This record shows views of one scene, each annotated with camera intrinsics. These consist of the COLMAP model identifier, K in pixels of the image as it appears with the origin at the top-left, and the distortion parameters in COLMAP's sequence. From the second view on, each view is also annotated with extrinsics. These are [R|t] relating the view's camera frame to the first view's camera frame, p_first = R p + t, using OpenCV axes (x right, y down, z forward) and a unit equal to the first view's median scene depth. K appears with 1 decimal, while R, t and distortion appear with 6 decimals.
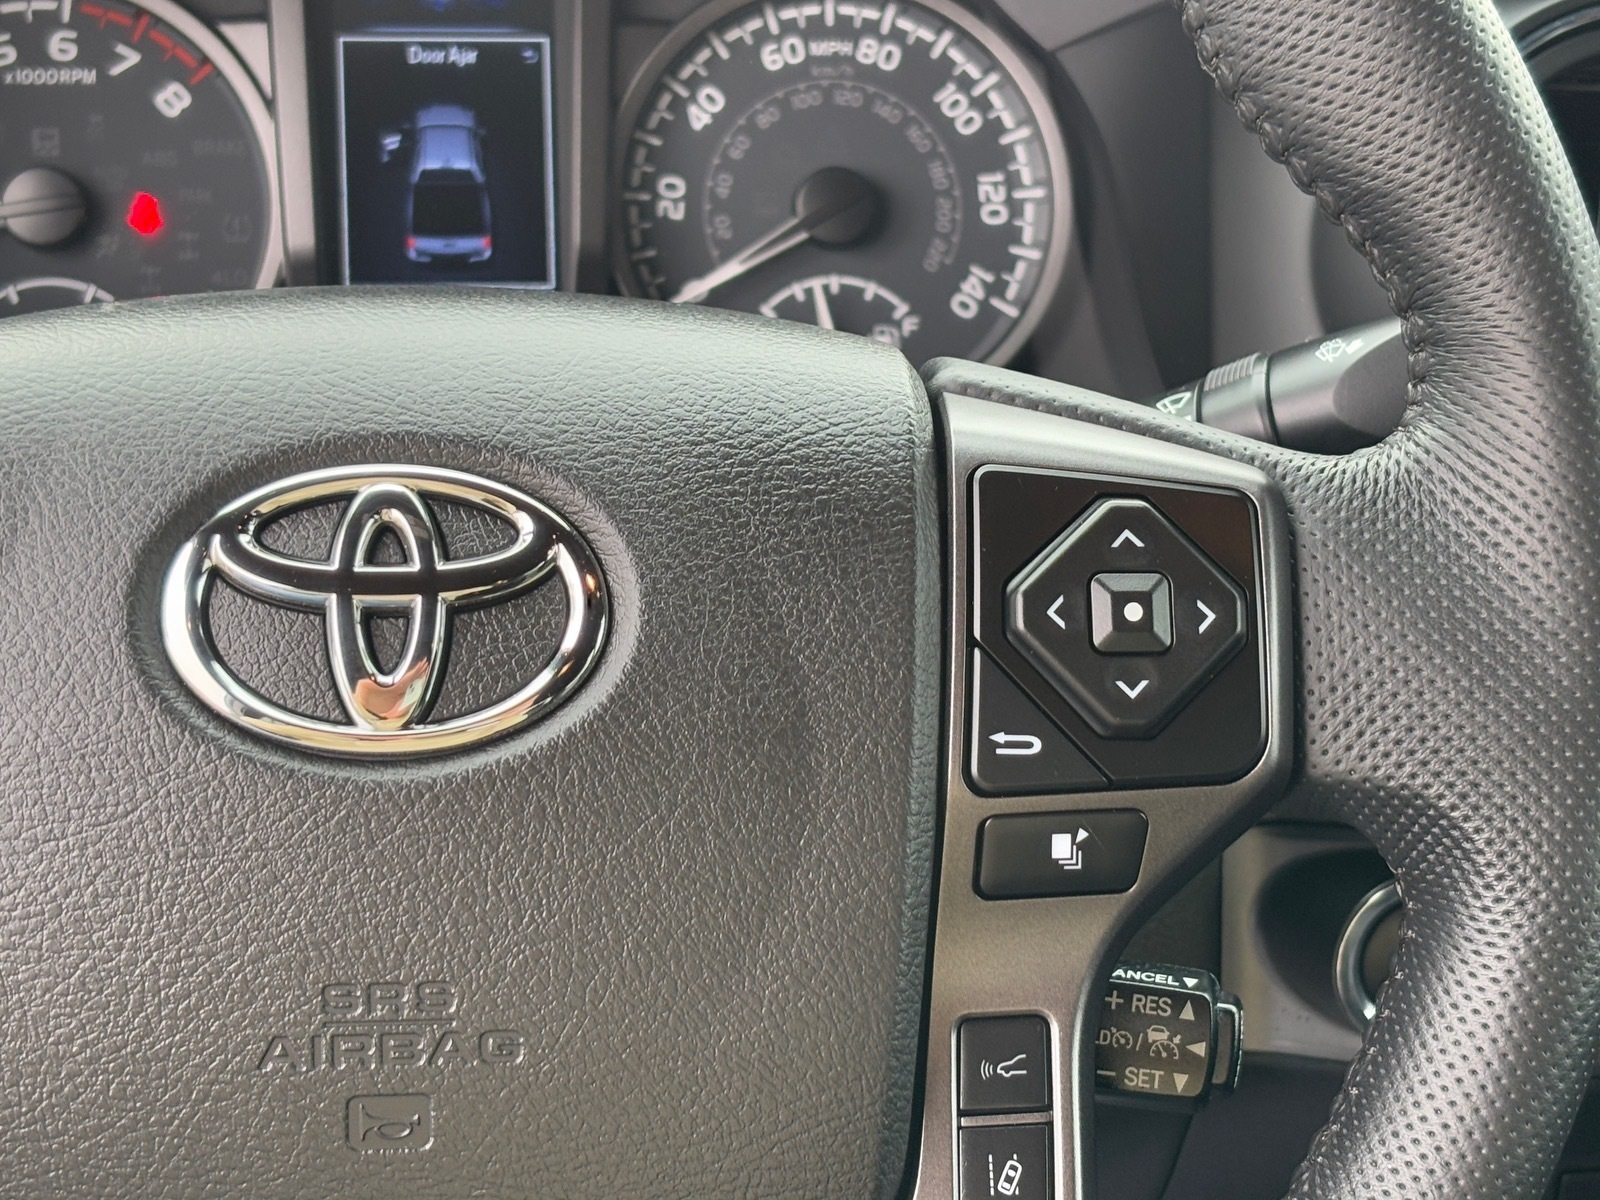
lens RADIAL K [[3011.3, 0, 824.4], [0, 3011.3, 594.3], [0, 0, 1]] dist [0.128761, 0.000000]
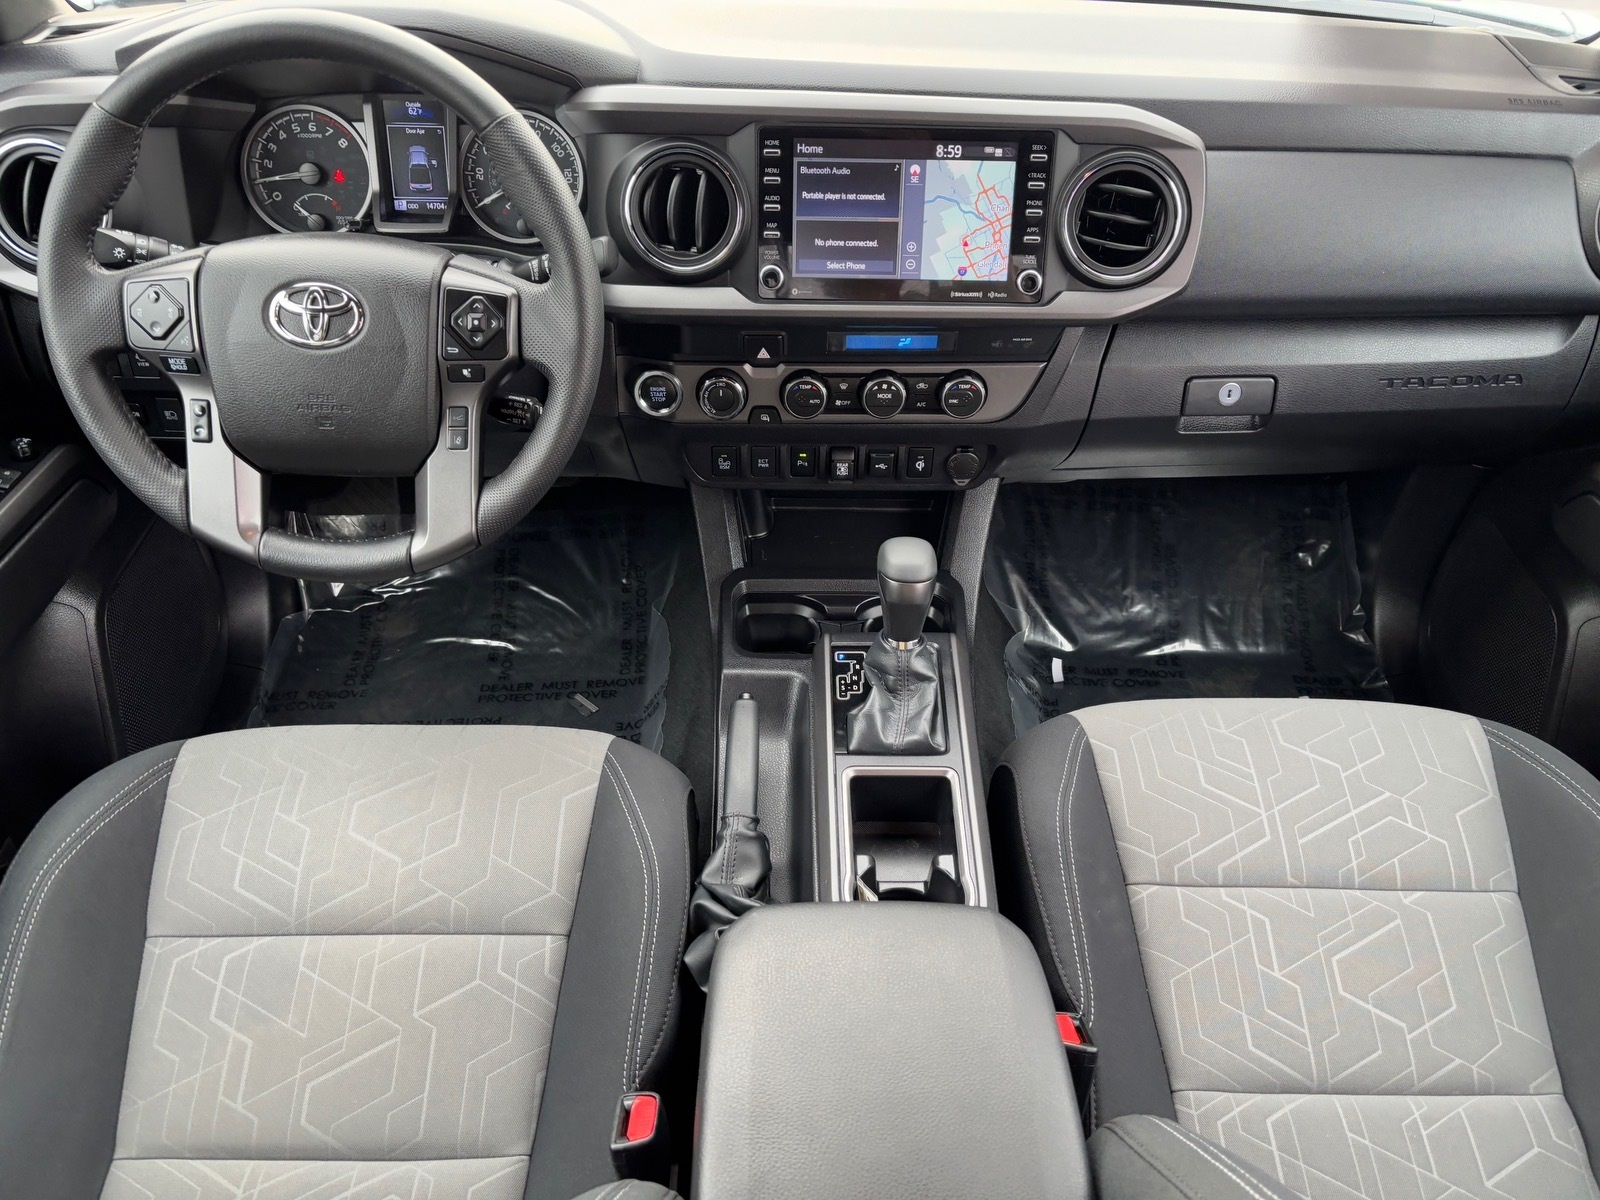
lens RADIAL K [[1234.4, 0, 806.8], [0, 1234.4, 612.4], [0, 0, 1]] dist [0.042010, -0.050794]
pose [[0.996369, 0.054372, -0.065512, 0.755250], [-0.030407, 0.946018, 0.322684, -0.200281], [0.079521, -0.319520, 0.944237, -0.901383]]
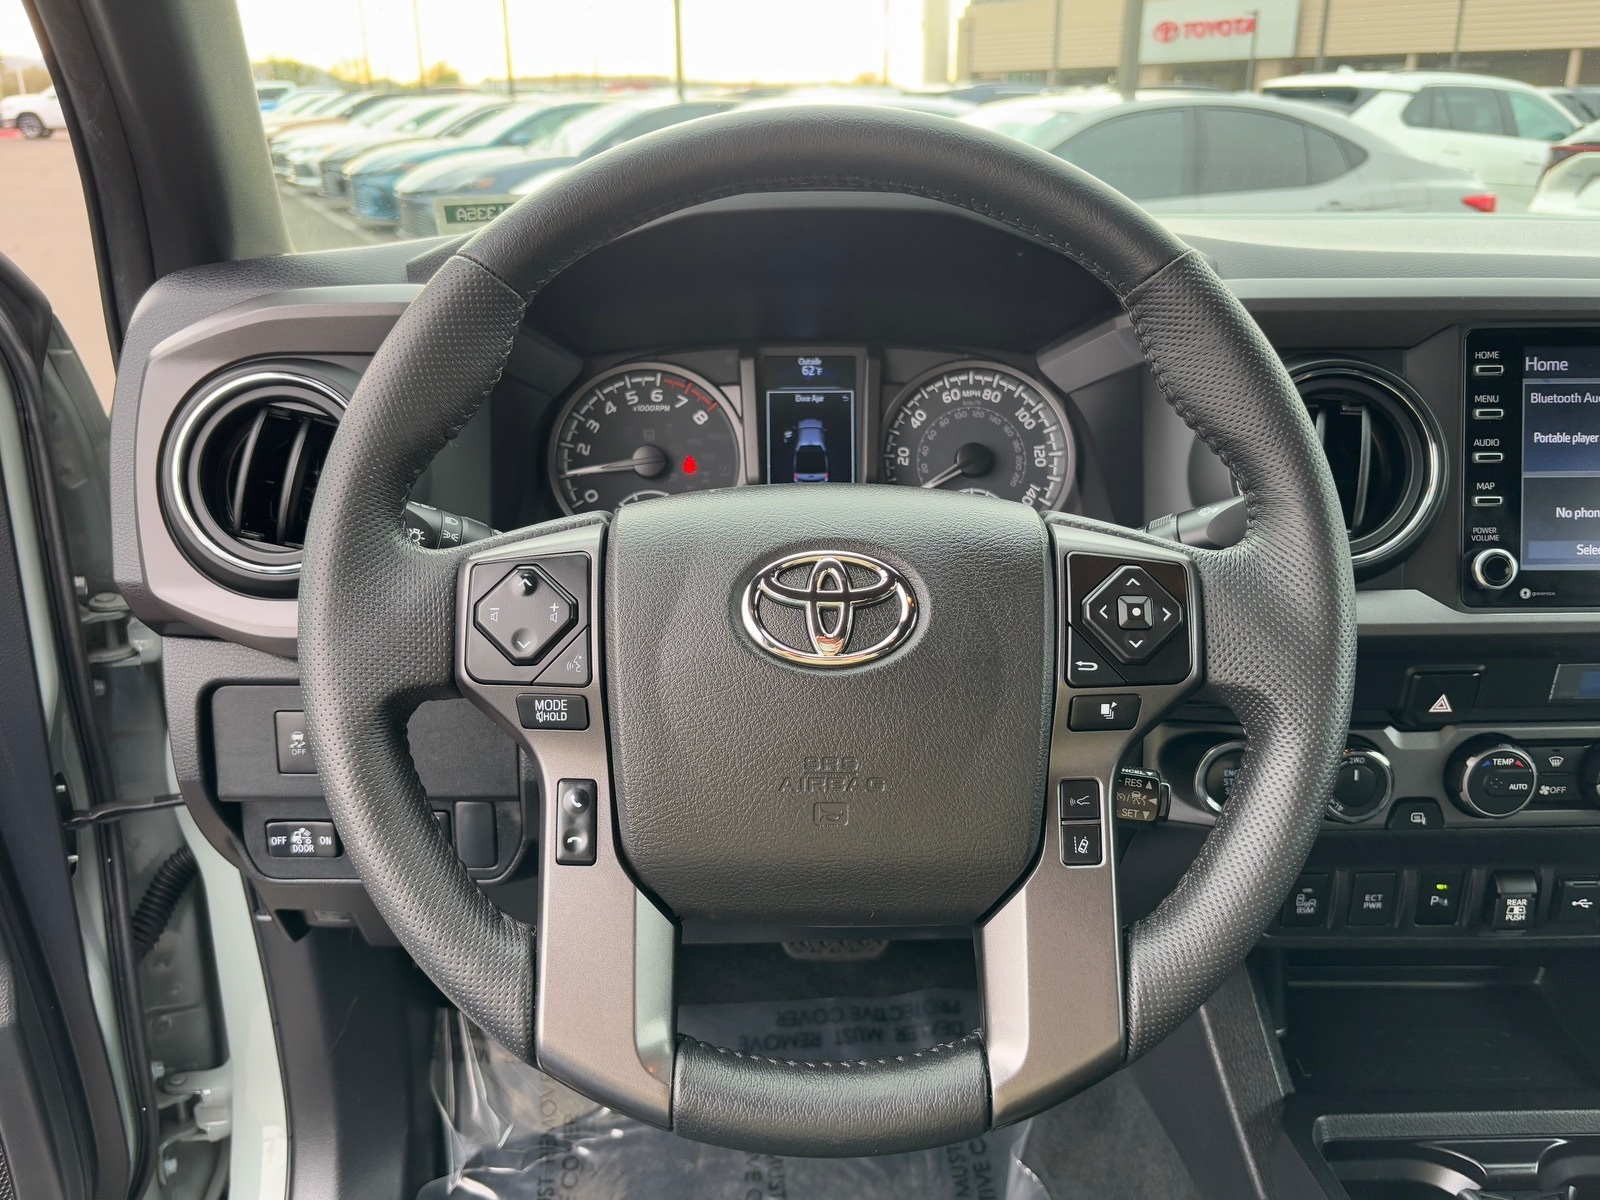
lens RADIAL K [[1341.9, 0, 790.6], [0, 1341.9, 612.0], [0, 0, 1]] dist [0.061471, -0.062826]
pose [[0.996757, 0.006857, -0.080176, -0.086012], [-0.009511, 0.999417, -0.032775, 0.043749], [0.079905, 0.033431, 0.996242, -0.097317]]
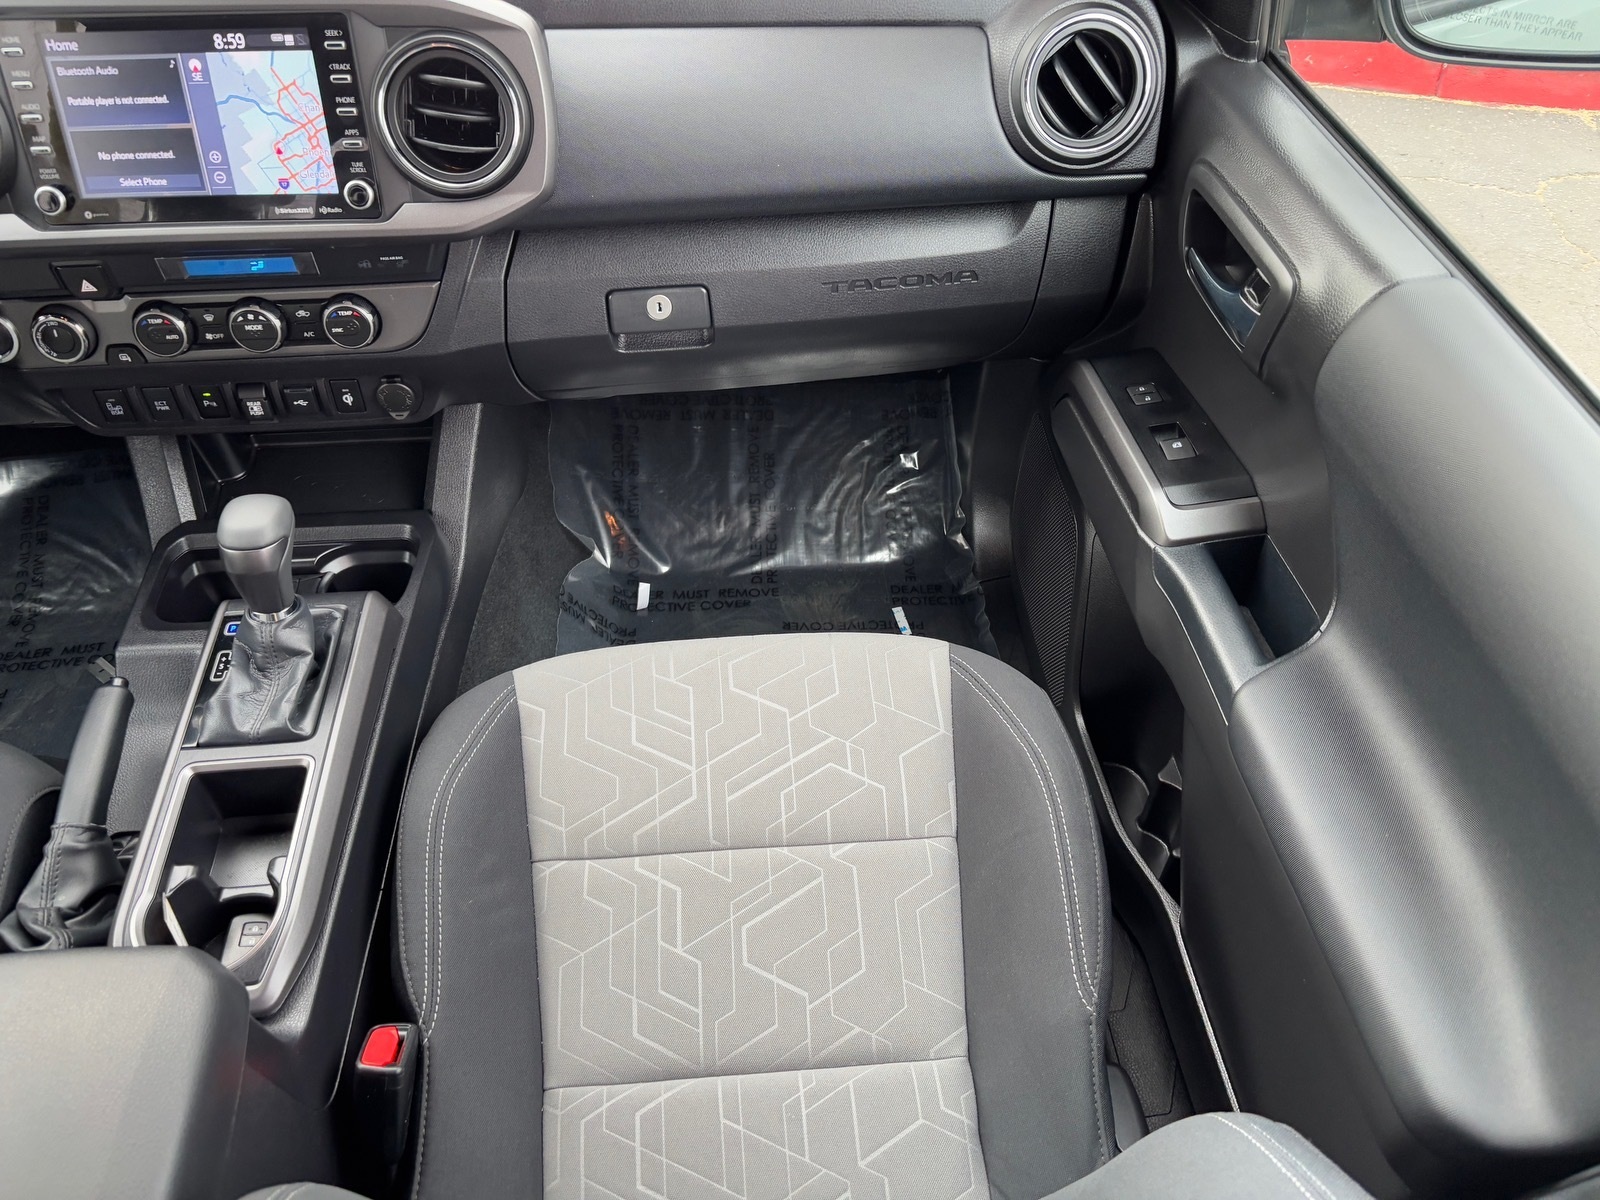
lens RADIAL K [[1234.4, 0, 816.6], [0, 1234.4, 590.4], [0, 0, 1]] dist [0.042010, -0.050794]
pose [[0.999994, -0.003118, -0.001231, 1.666744], [0.003350, 0.915960, 0.401255, -0.261823], [-0.000124, -0.401257, 0.915966, -0.601536]]
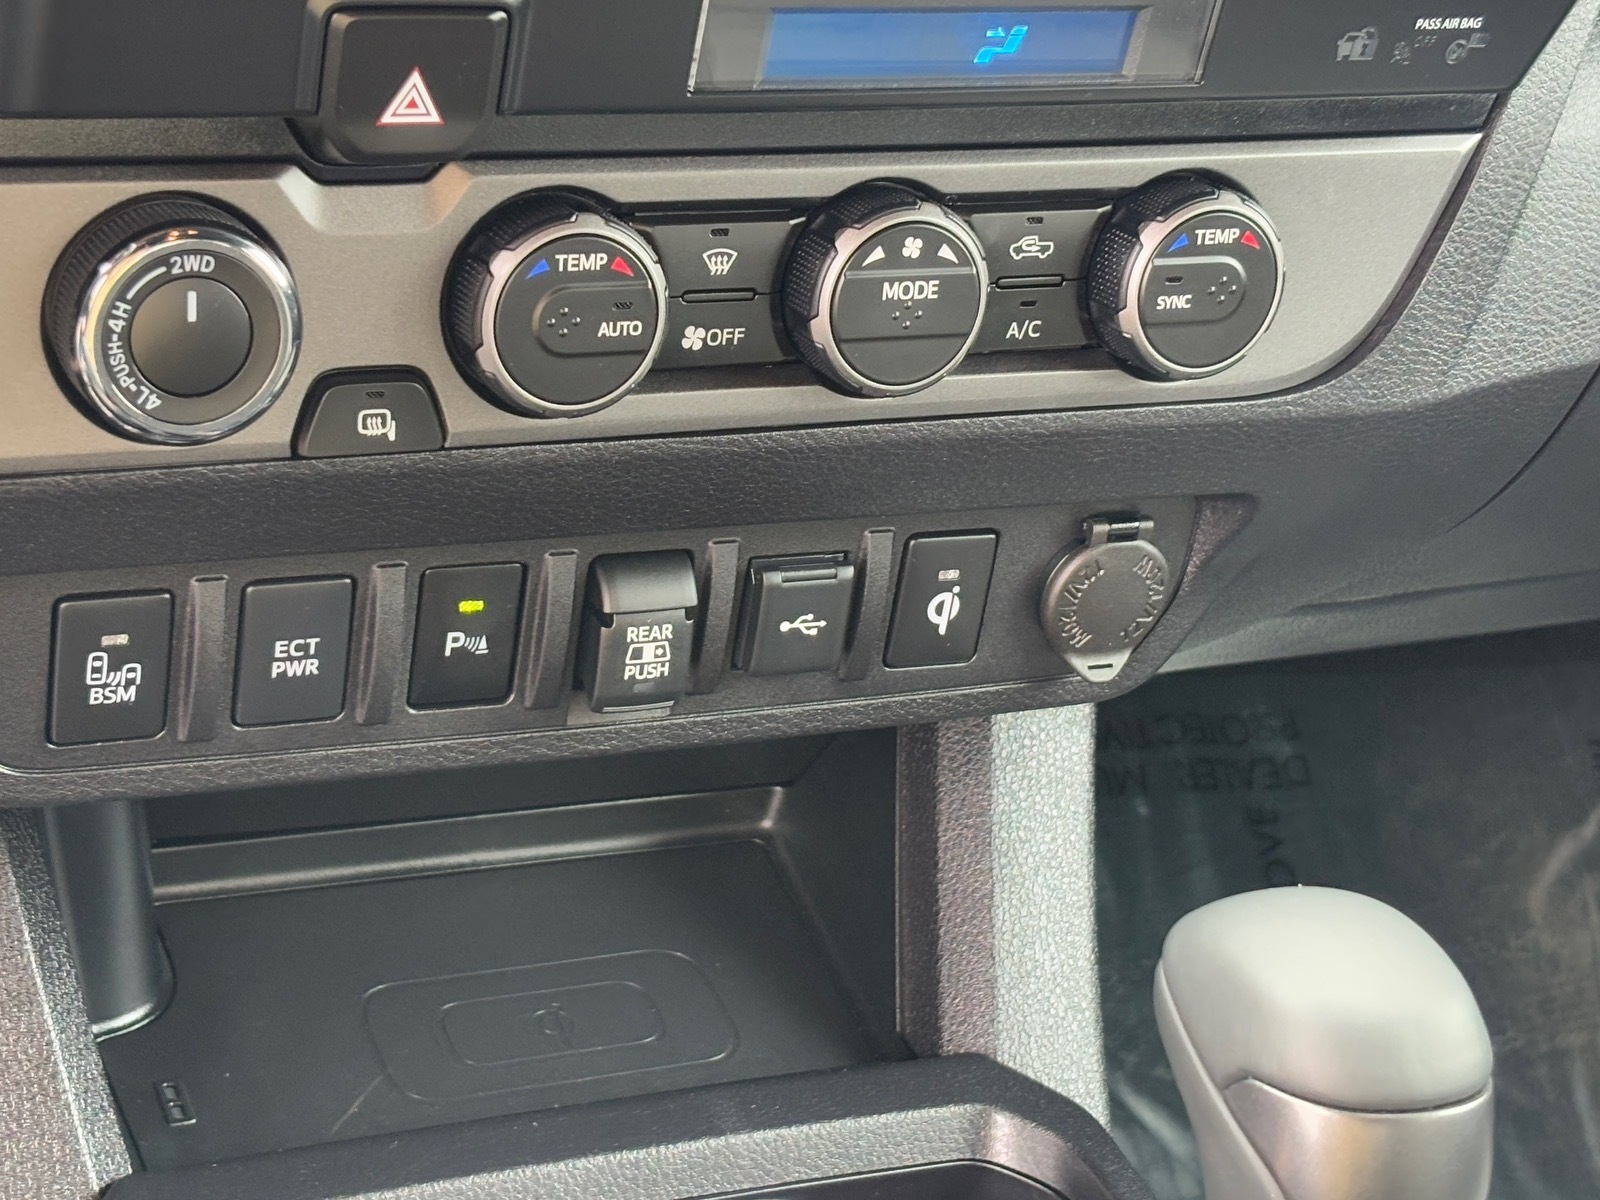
lens RADIAL K [[3353.1, 0, 788.4], [0, 3353.1, 601.7], [0, 0, 1]] dist [0.171863, 0.000000]
pose [[0.941570, -0.040210, 0.334409, 0.191462], [-0.007438, 0.990124, 0.139999, 0.096420], [-0.336736, -0.134306, 0.931972, 0.134008]]
